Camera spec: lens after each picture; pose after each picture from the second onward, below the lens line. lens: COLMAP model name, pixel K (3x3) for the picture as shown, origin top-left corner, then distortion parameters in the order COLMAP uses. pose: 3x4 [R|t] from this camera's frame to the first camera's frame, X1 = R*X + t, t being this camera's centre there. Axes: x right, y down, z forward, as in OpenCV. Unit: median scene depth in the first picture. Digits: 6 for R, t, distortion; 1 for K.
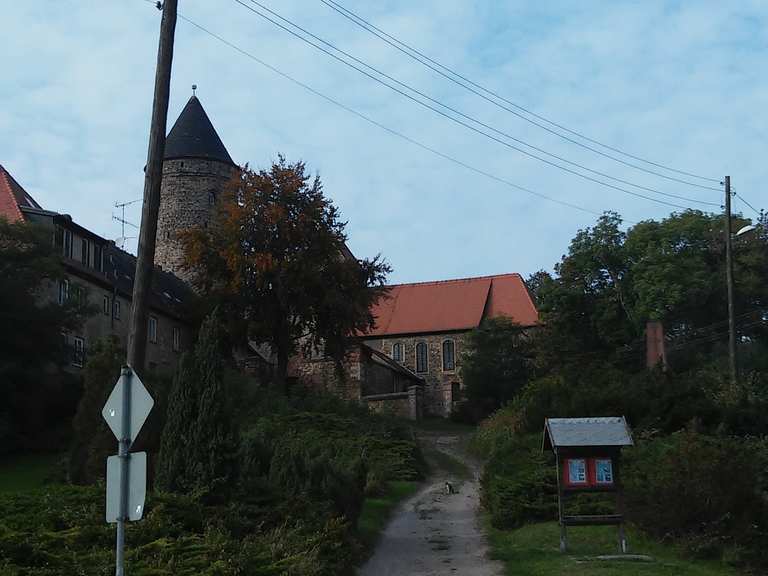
lens RADIAL K [[1208.6, 0, 384.0], [0, 1208.6, 288.0], [0, 0, 1]] dist [0.050306, 0.050940]
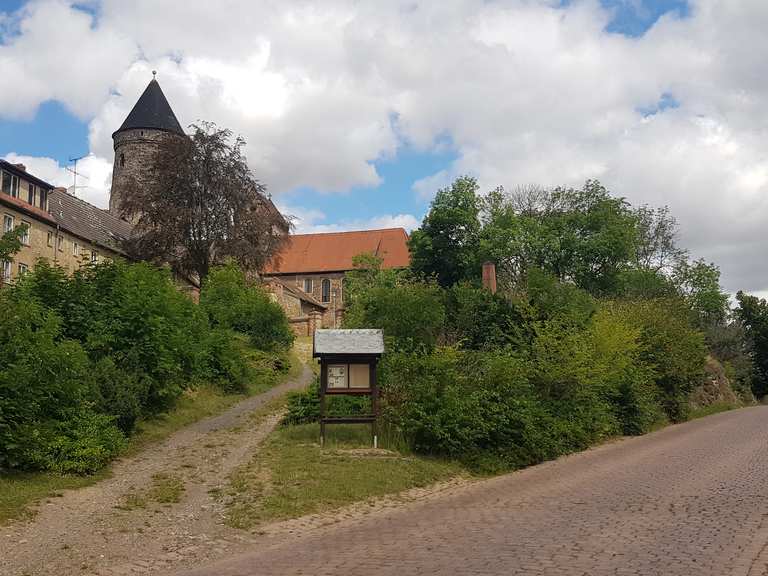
lens RADIAL K [[906.0, 0, 384.0], [0, 906.0, 288.0], [0, 0, 1]] dist [0.064241, -0.003539]
pose [[0.997459, 0.025200, 0.066640, 0.033910], [-0.028477, 0.998408, 0.048691, 0.006791], [-0.065307, -0.050465, 0.996588, 0.040856]]
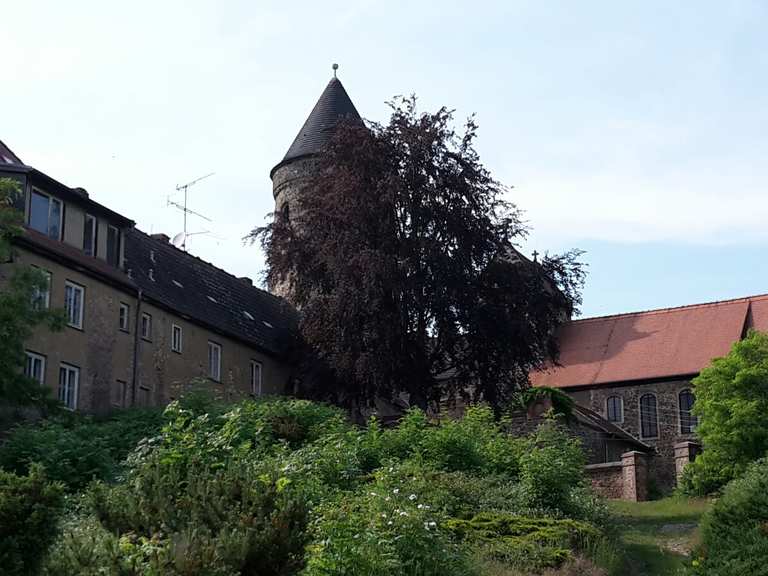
lens RADIAL K [[1414.5, 0, 384.0], [0, 1414.5, 288.0], [0, 0, 1]] dist [0.173199, -0.055158]
pose [[0.985459, -0.030724, -0.167111, 0.024512], [0.021740, 0.998232, -0.055328, 0.031354], [0.168516, 0.050891, 0.984384, 0.199716]]
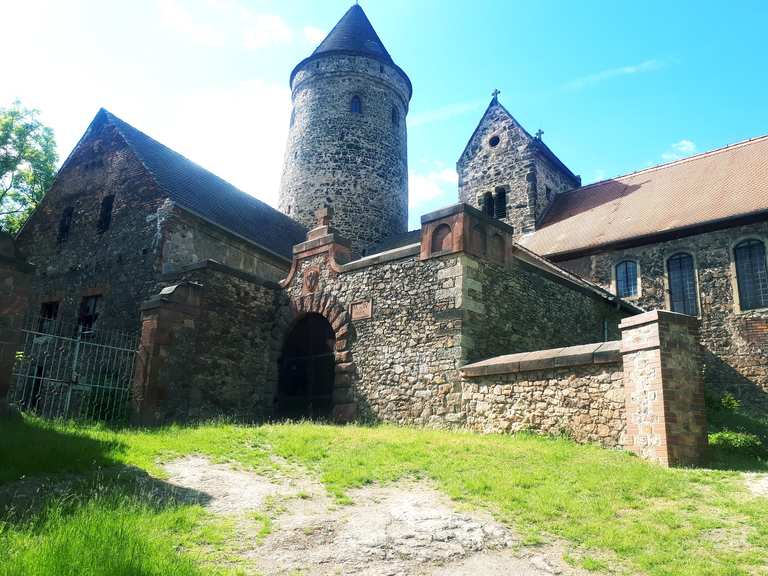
lens RADIAL K [[638.2, 0, 384.0], [0, 638.2, 288.0], [0, 0, 1]] dist [0.032218, -0.014113]
pose [[0.920724, -0.048971, -0.387128, 0.025927], [0.027380, 0.997756, -0.061096, 0.083310], [0.389252, 0.045653, 0.919999, 0.874916]]
